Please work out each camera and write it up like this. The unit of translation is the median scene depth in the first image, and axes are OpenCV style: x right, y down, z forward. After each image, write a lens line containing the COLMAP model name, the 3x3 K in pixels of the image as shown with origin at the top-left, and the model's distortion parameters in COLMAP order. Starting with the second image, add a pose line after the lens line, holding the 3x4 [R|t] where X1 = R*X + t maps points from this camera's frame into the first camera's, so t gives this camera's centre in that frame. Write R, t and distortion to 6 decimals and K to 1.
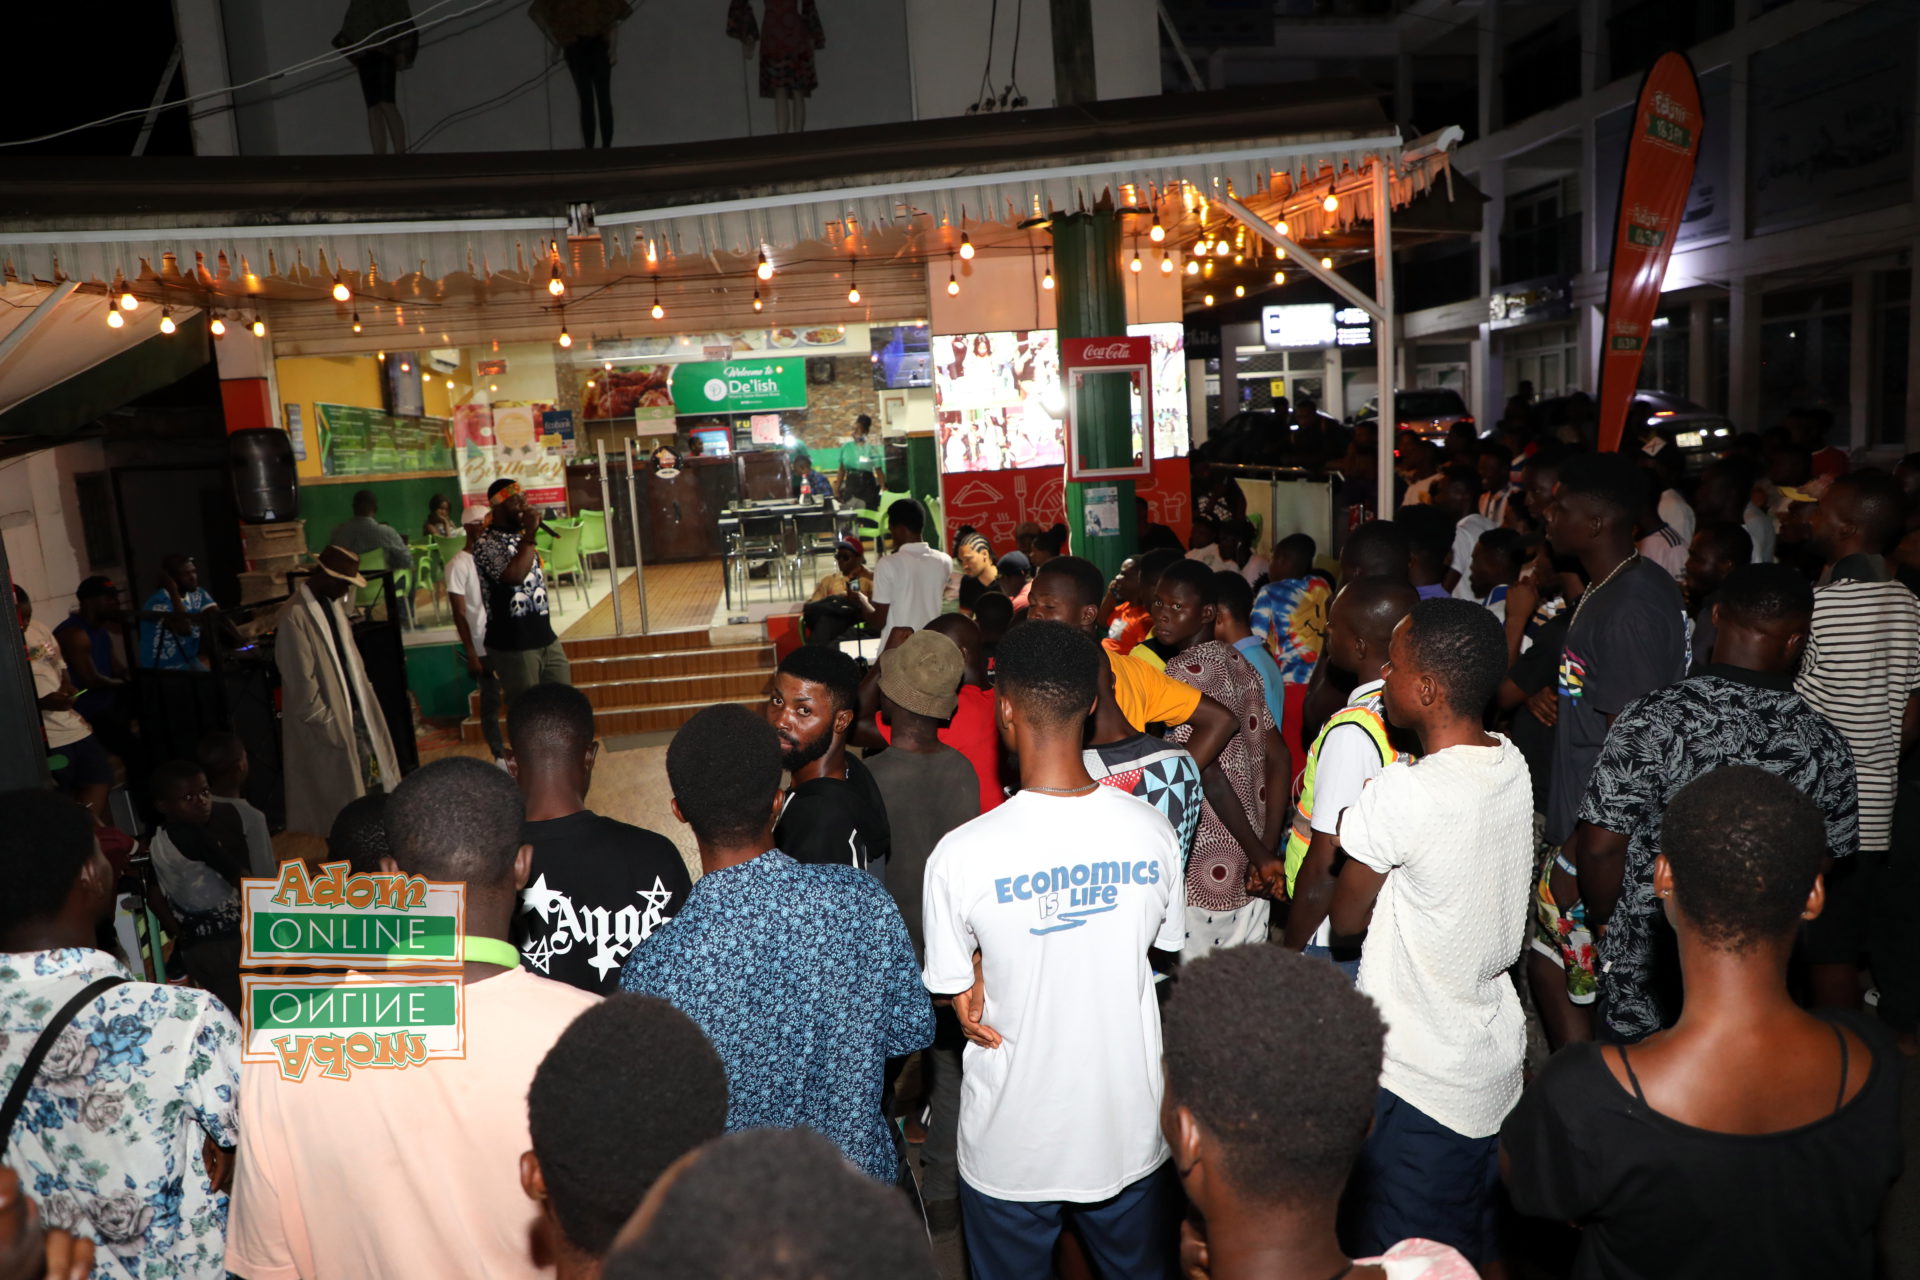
lens RADIAL K [[1407.7, 0, 1004.0], [0, 1407.7, 639.9], [0, 0, 1]] dist [-0.078216, 0.061386]
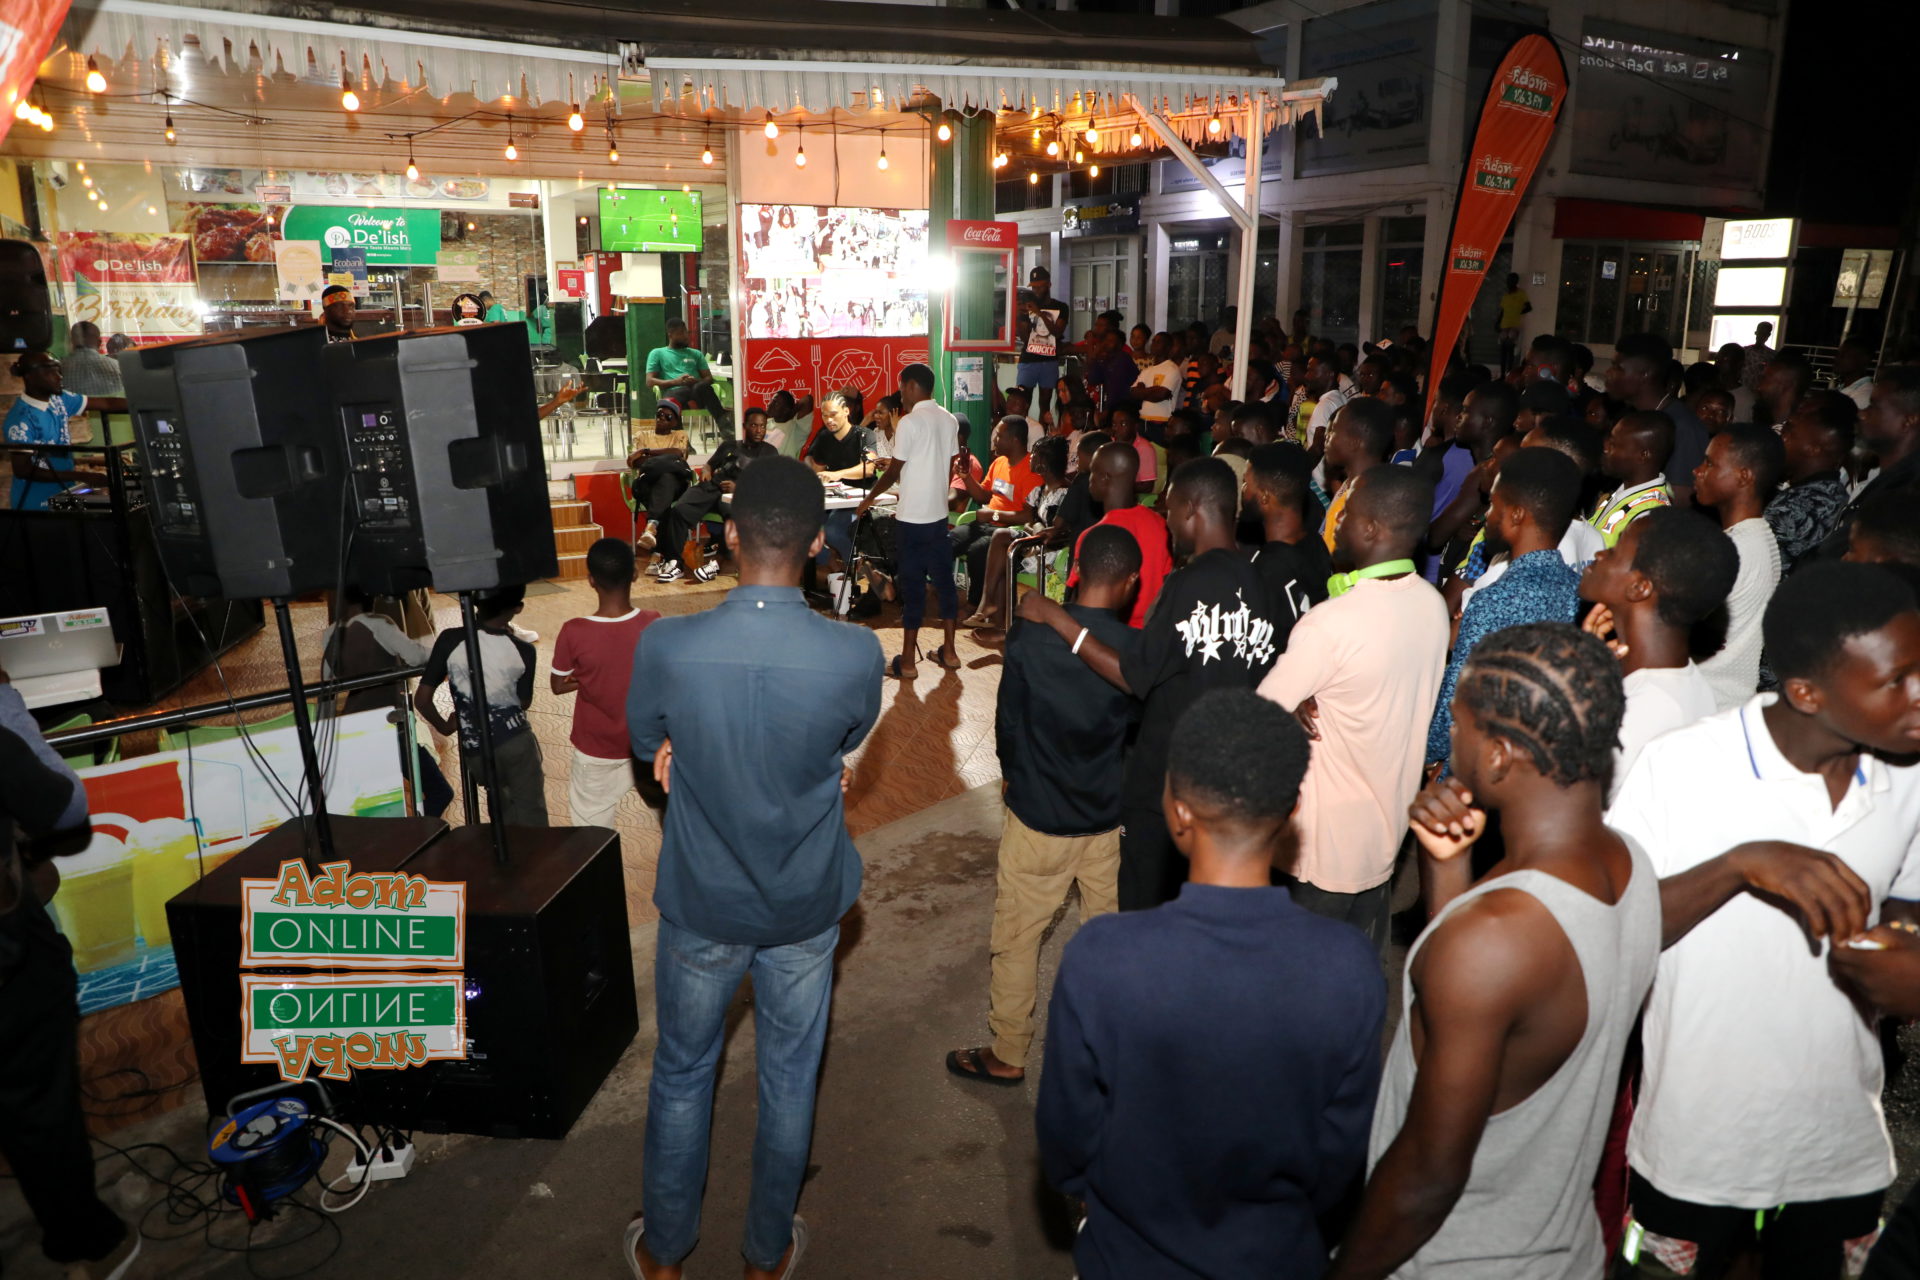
lens RADIAL K [[1407.7, 0, 1004.0], [0, 1407.7, 639.9], [0, 0, 1]] dist [-0.078216, 0.061386]
pose [[0.919424, -0.024810, 0.392484, -0.280102], [-0.004375, 0.997301, 0.073289, 0.026654], [-0.393243, -0.069101, 0.916834, -0.035744]]
